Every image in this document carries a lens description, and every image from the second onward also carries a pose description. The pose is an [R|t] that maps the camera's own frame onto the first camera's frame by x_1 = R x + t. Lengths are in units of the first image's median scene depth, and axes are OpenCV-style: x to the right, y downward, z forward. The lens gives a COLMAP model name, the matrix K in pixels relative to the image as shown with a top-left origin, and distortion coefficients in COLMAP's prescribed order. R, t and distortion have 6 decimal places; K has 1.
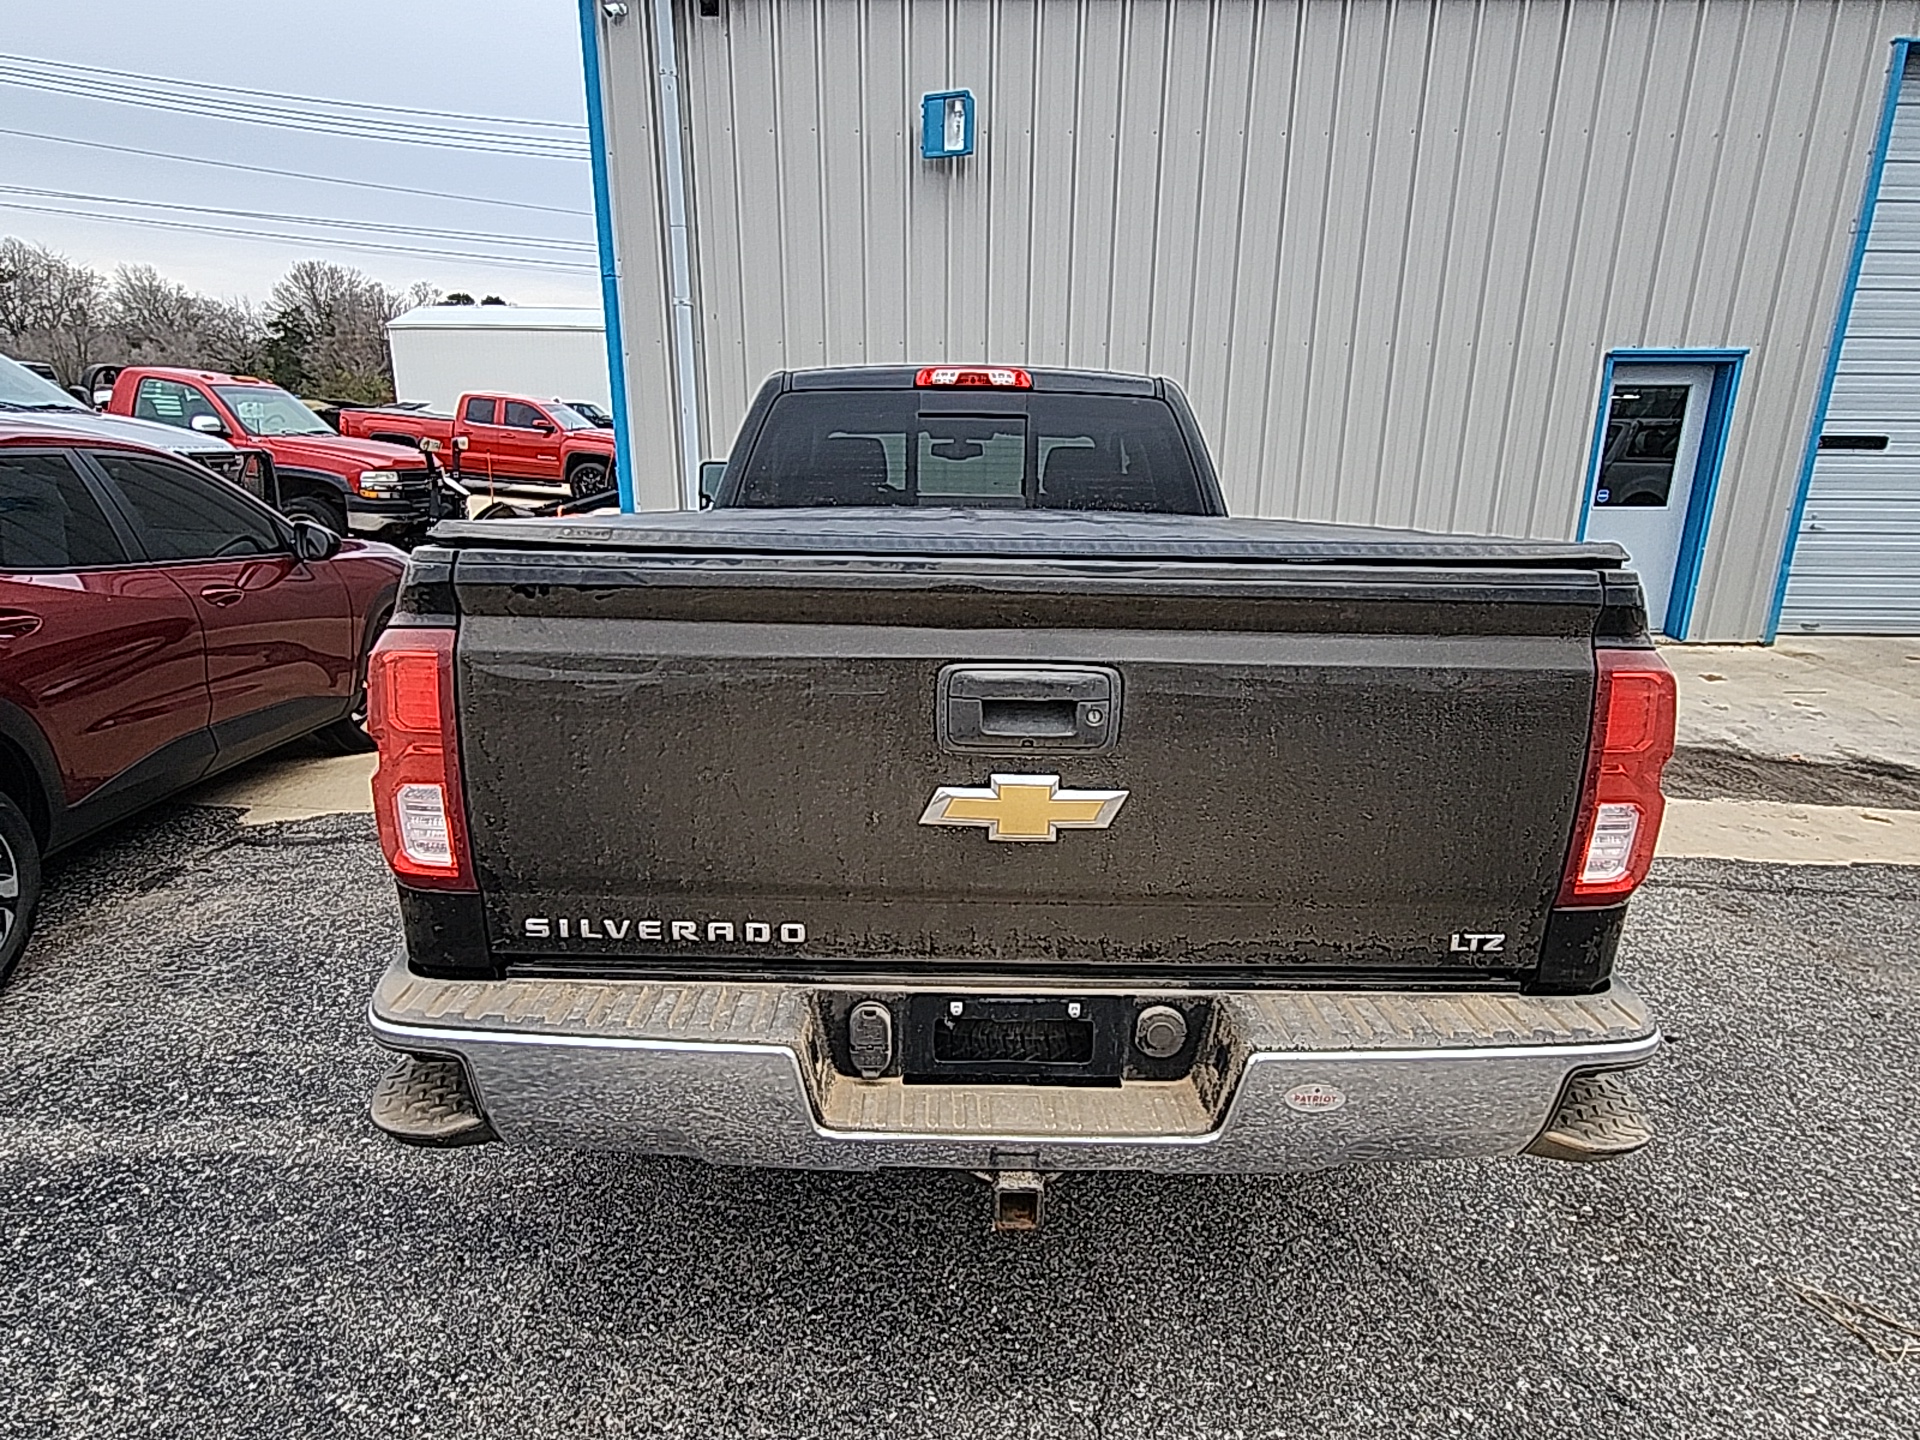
lens RADIAL K [[1015.2, 0, 947.5], [0, 1015.2, 714.2], [0, 0, 1]] dist [0.004380, -0.000642]
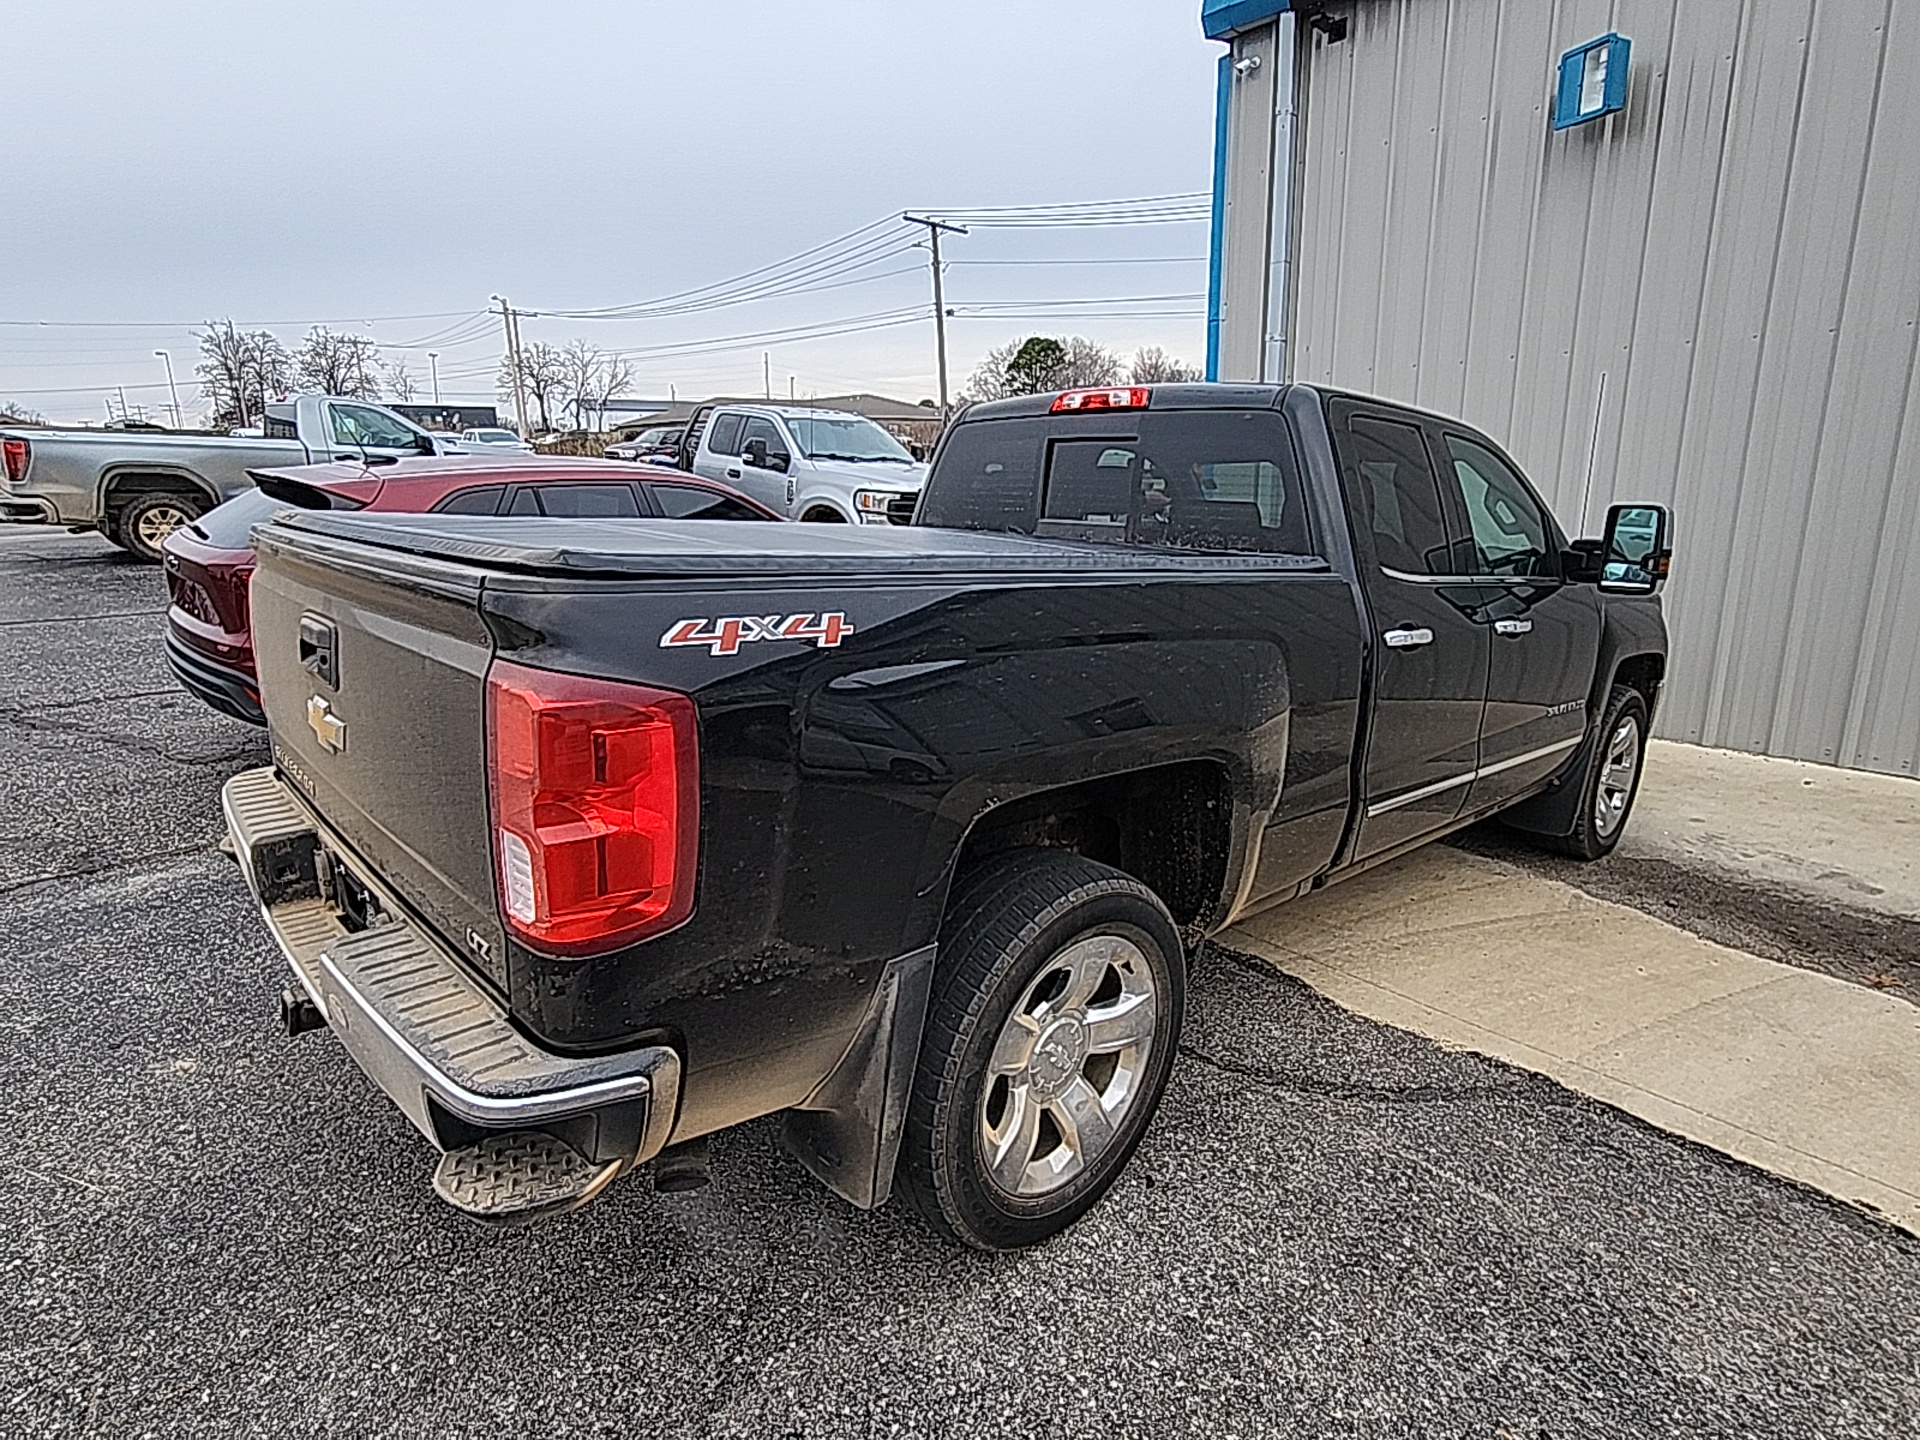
lens RADIAL K [[1015.2, 0, 947.5], [0, 1015.2, 714.2], [0, 0, 1]] dist [0.004380, -0.000642]
pose [[0.673381, 0.155501, -0.722757, 0.289293], [-0.183596, 0.982177, 0.040261, -0.023197], [0.716136, 0.105584, 0.689928, 0.117576]]
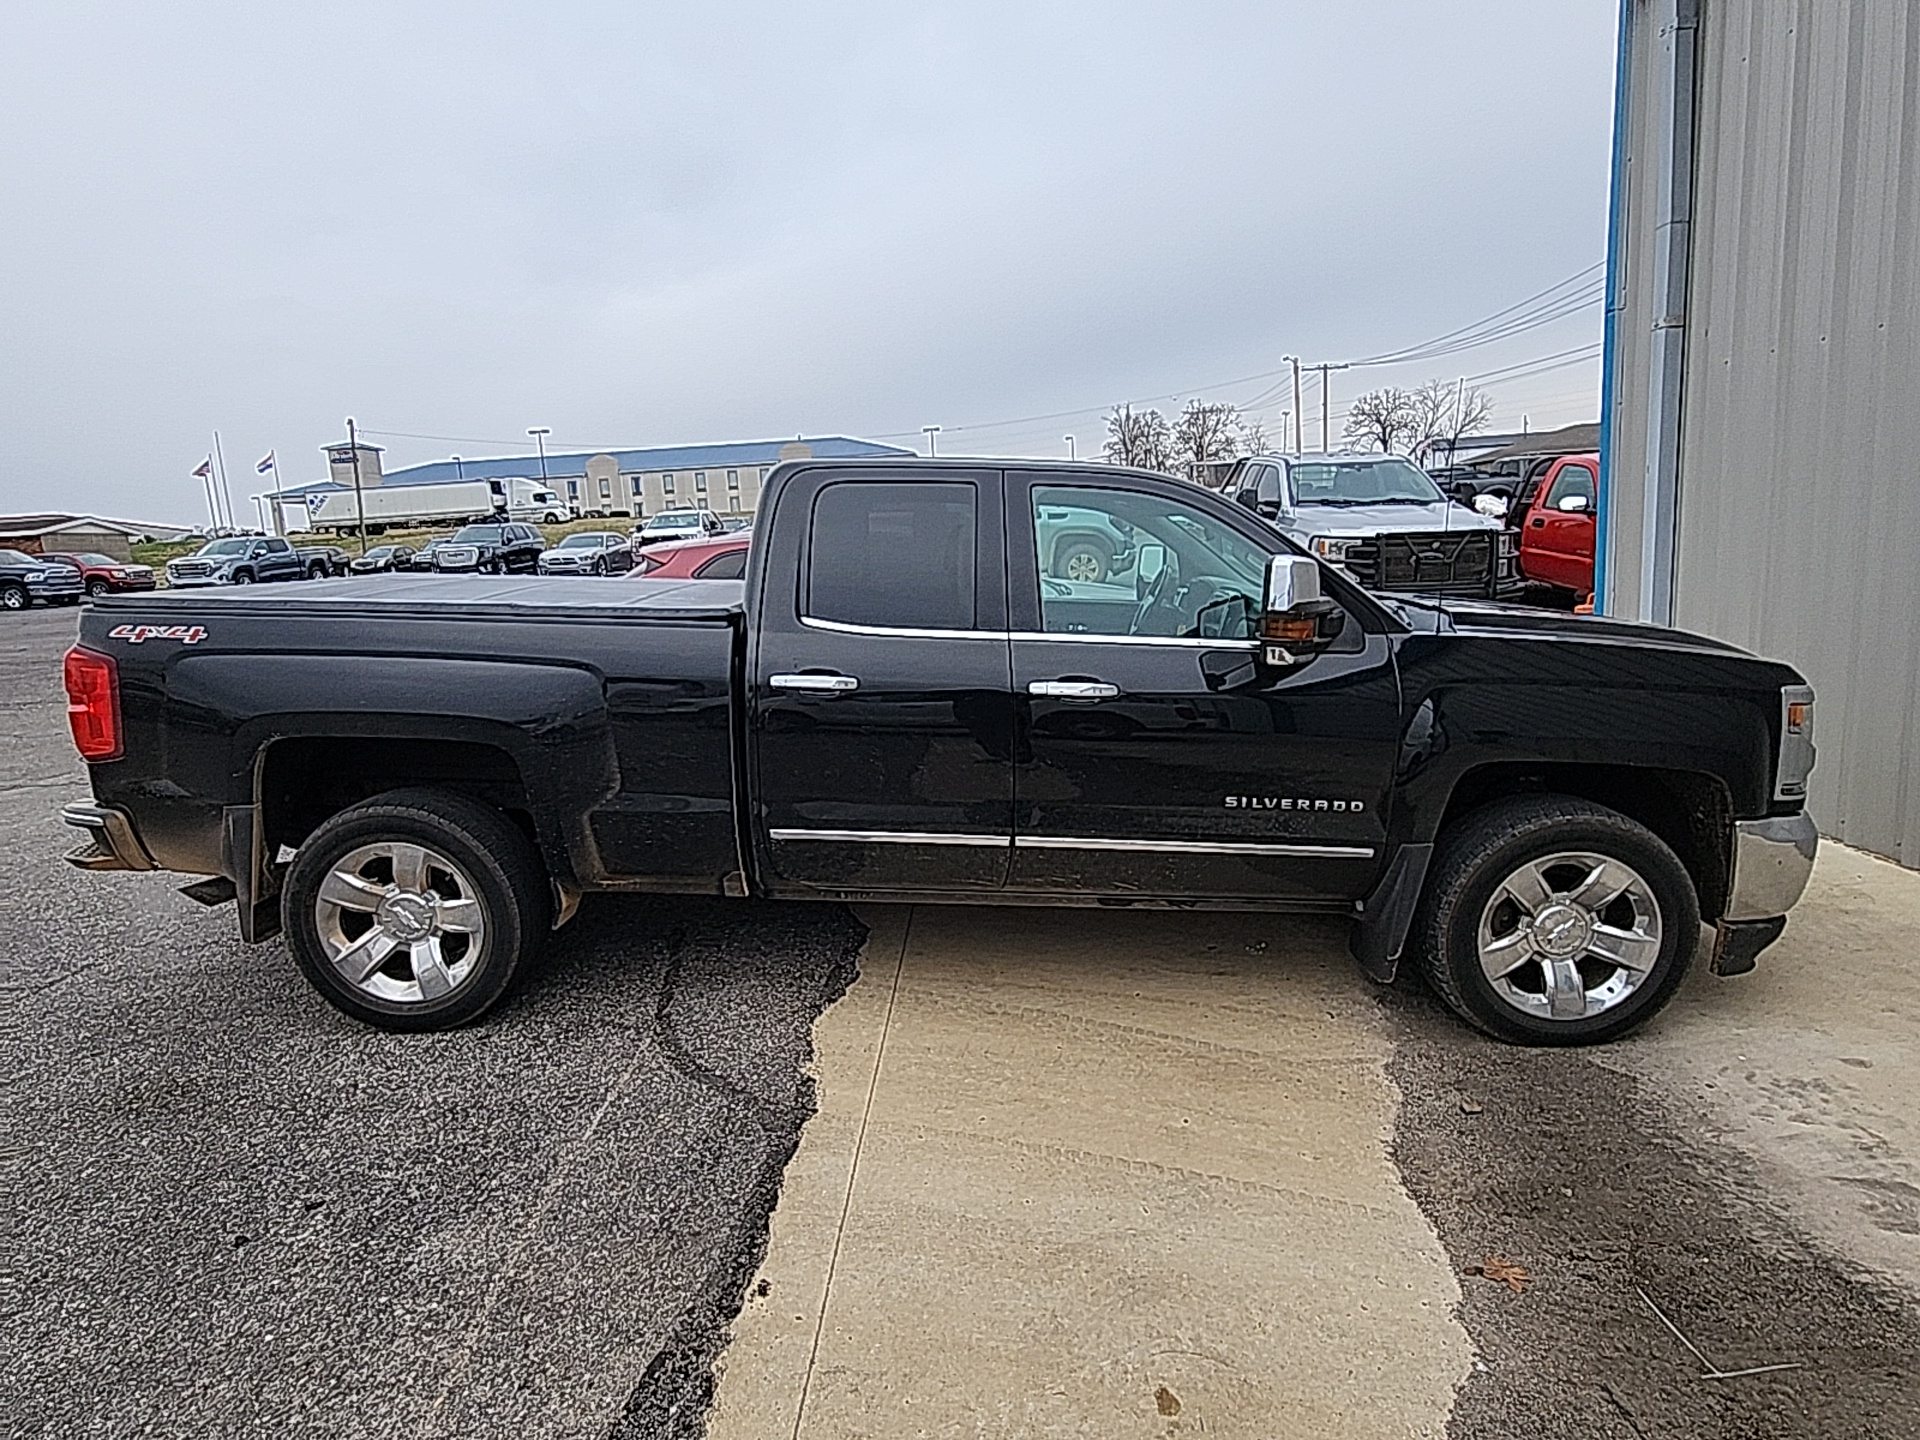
lens RADIAL K [[1015.2, 0, 947.5], [0, 1015.2, 714.2], [0, 0, 1]] dist [0.004380, -0.000642]
pose [[-0.033863, 0.159709, -0.986583, 0.521927], [-0.224780, 0.960641, 0.163225, -0.128846], [0.973821, 0.227292, 0.003369, 0.526003]]
